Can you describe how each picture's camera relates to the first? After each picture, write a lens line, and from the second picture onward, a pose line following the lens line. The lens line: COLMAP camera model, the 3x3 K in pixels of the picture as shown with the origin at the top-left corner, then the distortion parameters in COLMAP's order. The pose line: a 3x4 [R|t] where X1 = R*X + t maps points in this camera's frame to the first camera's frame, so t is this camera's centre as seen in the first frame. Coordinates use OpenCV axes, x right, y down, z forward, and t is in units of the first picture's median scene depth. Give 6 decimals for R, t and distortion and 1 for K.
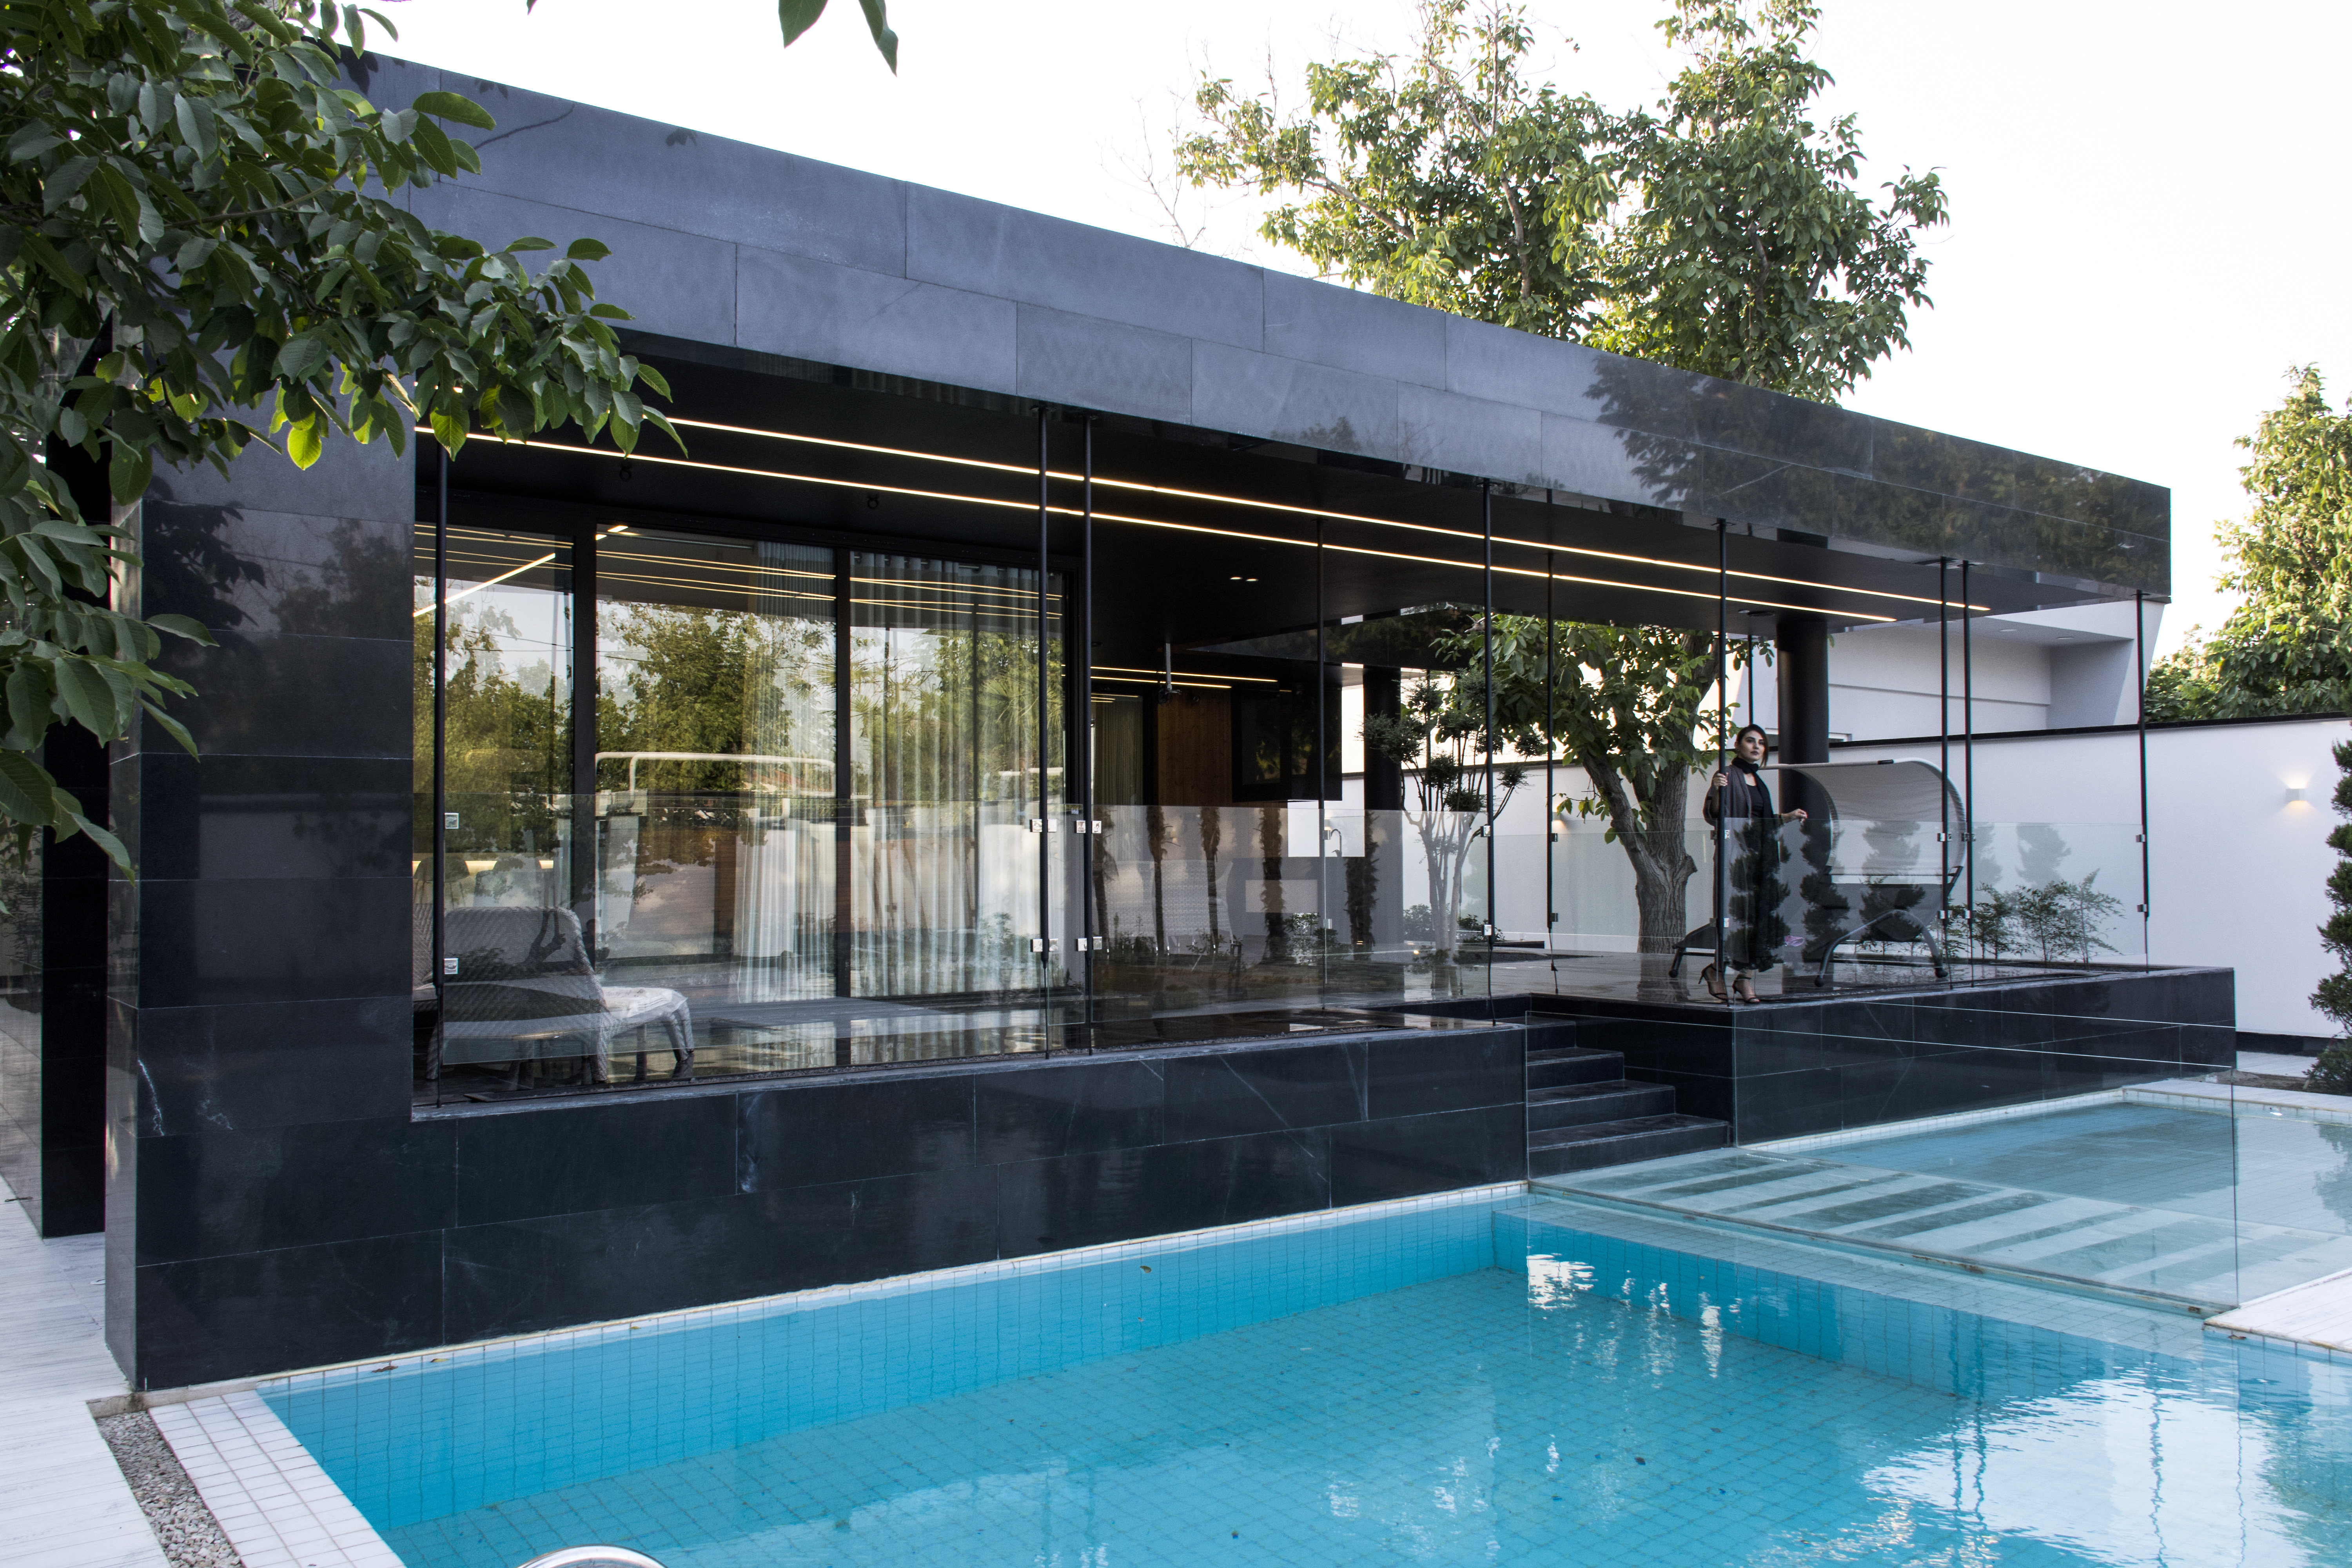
lens RADIAL K [[1852.7, 0, 1167.6], [0, 1852.7, 821.3], [0, 0, 1]] dist [0.039262, -0.001063]
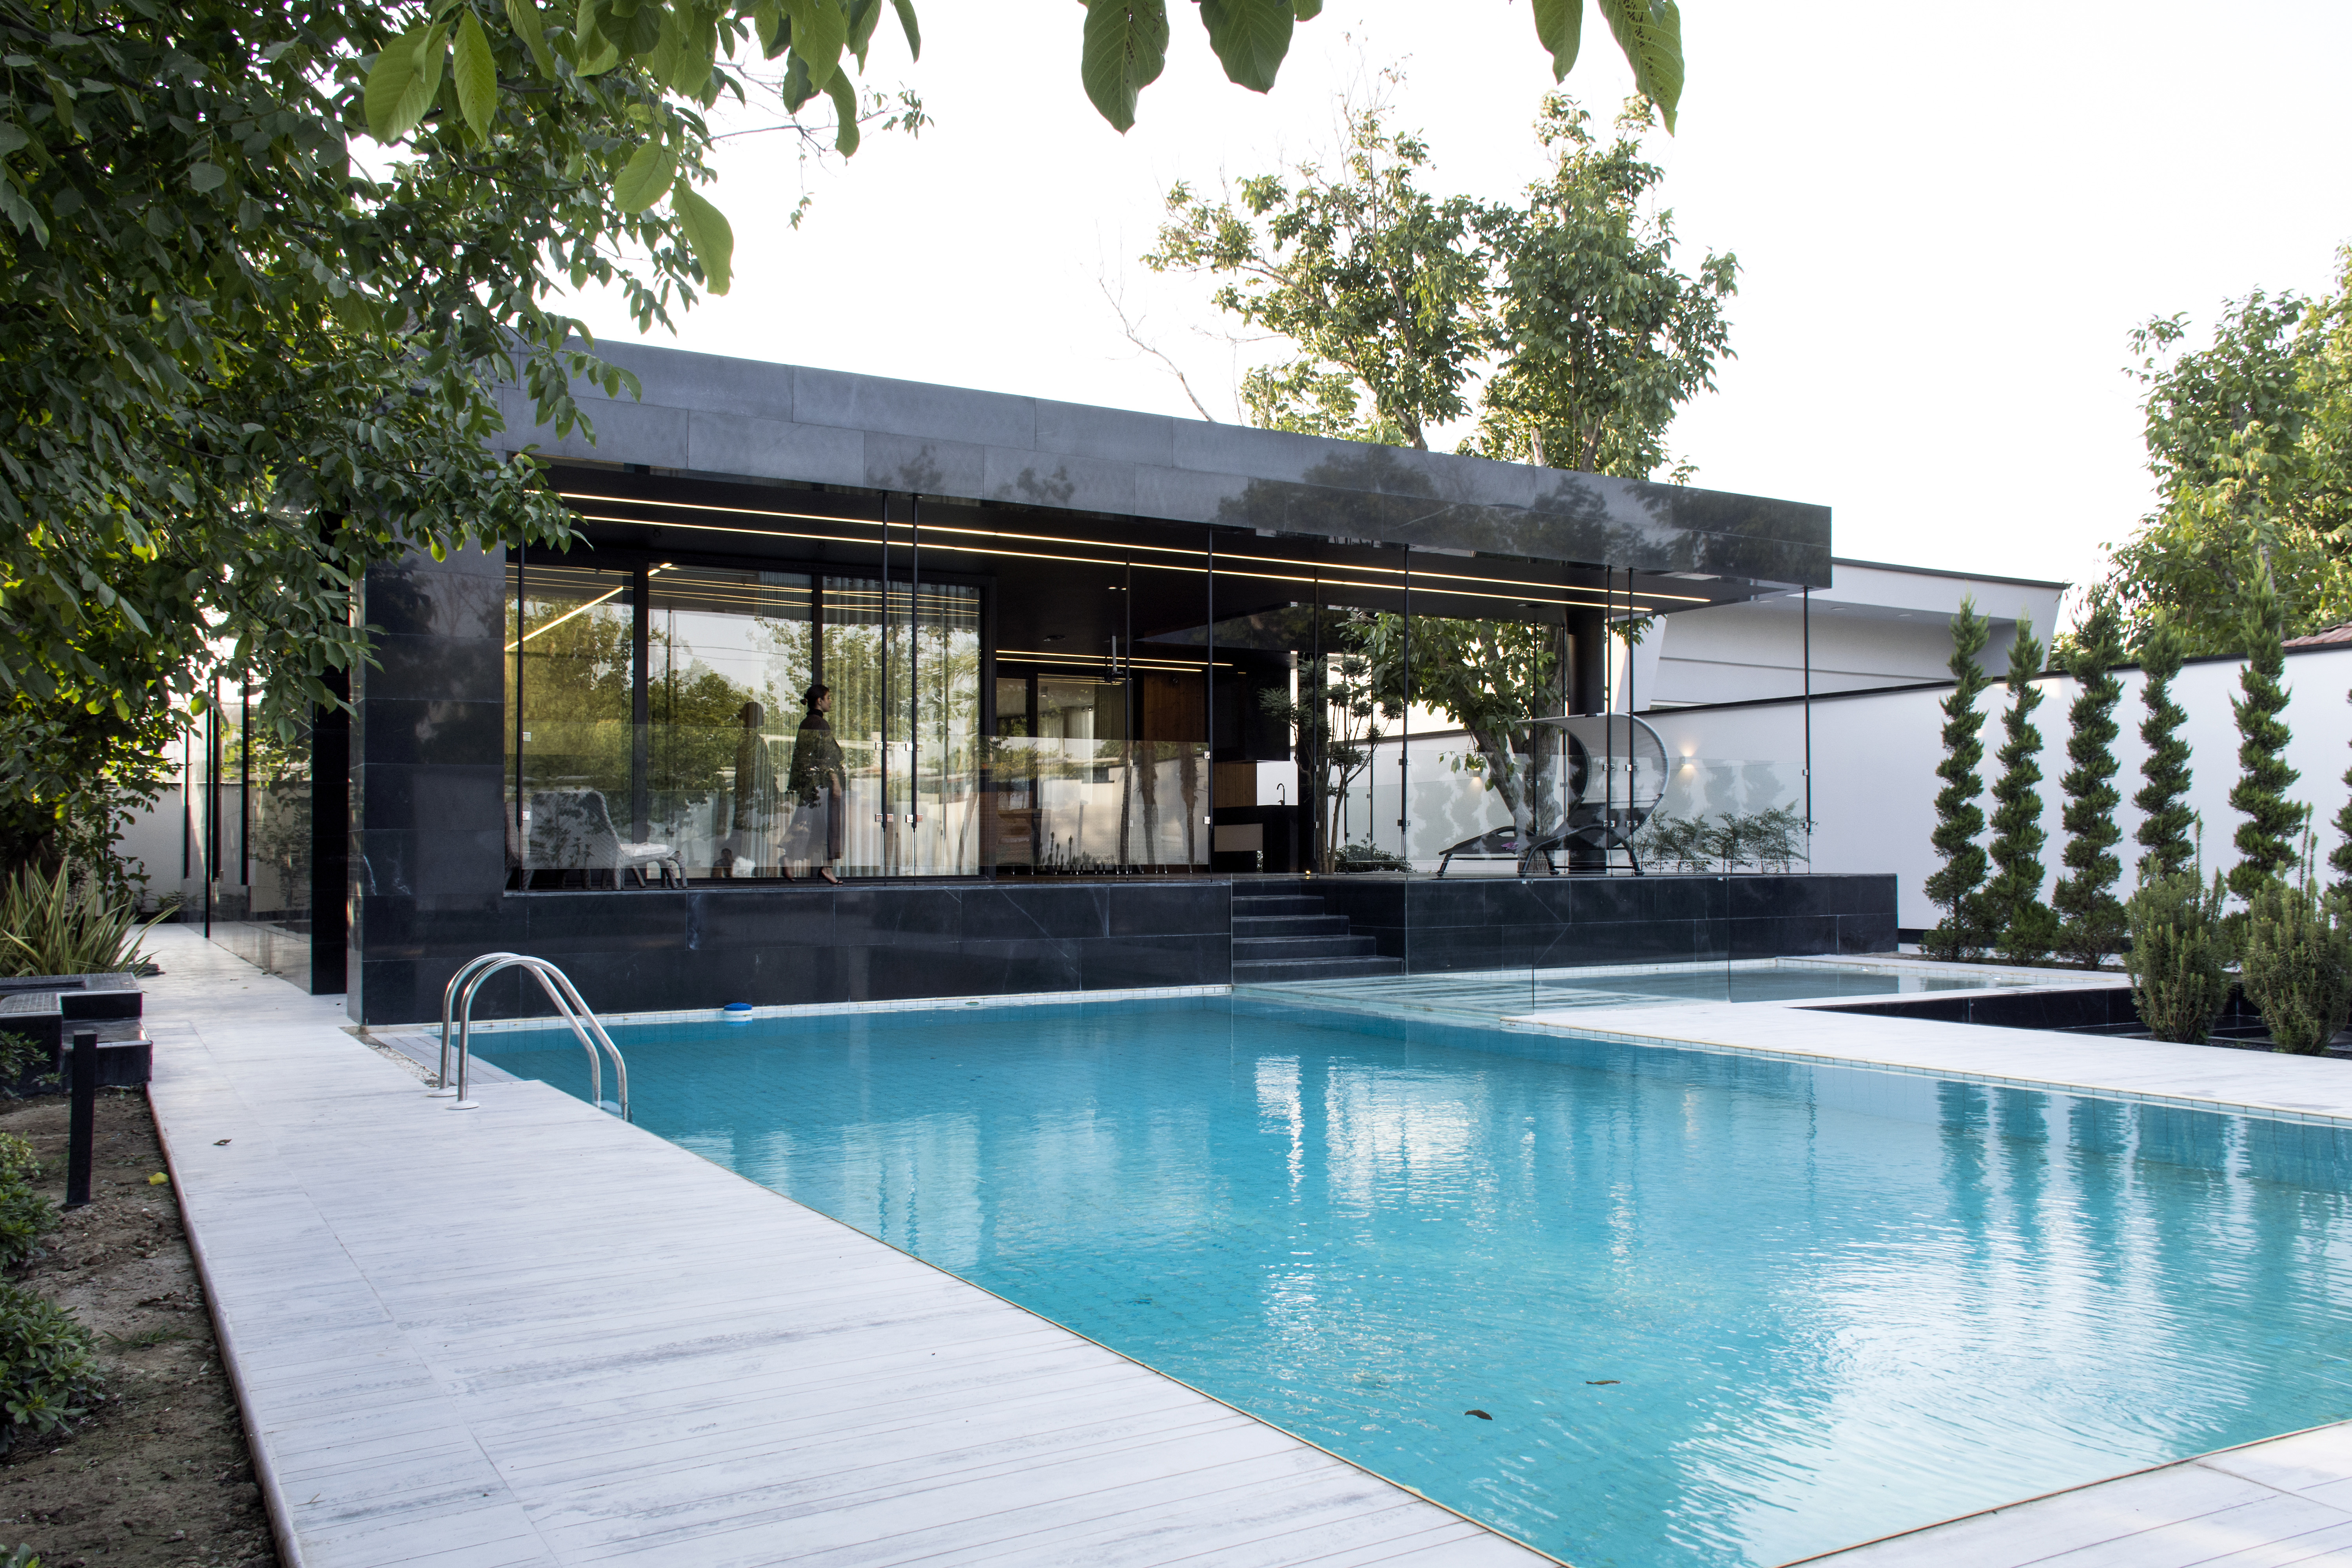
lens RADIAL K [[1852.7, 0, 1167.6], [0, 1852.7, 821.3], [0, 0, 1]] dist [0.039262, -0.001063]
pose [[0.994917, -0.002848, -0.100658, 0.158719], [0.003113, 0.999992, 0.002474, 0.029991], [0.100650, -0.002775, 0.994918, -0.280795]]
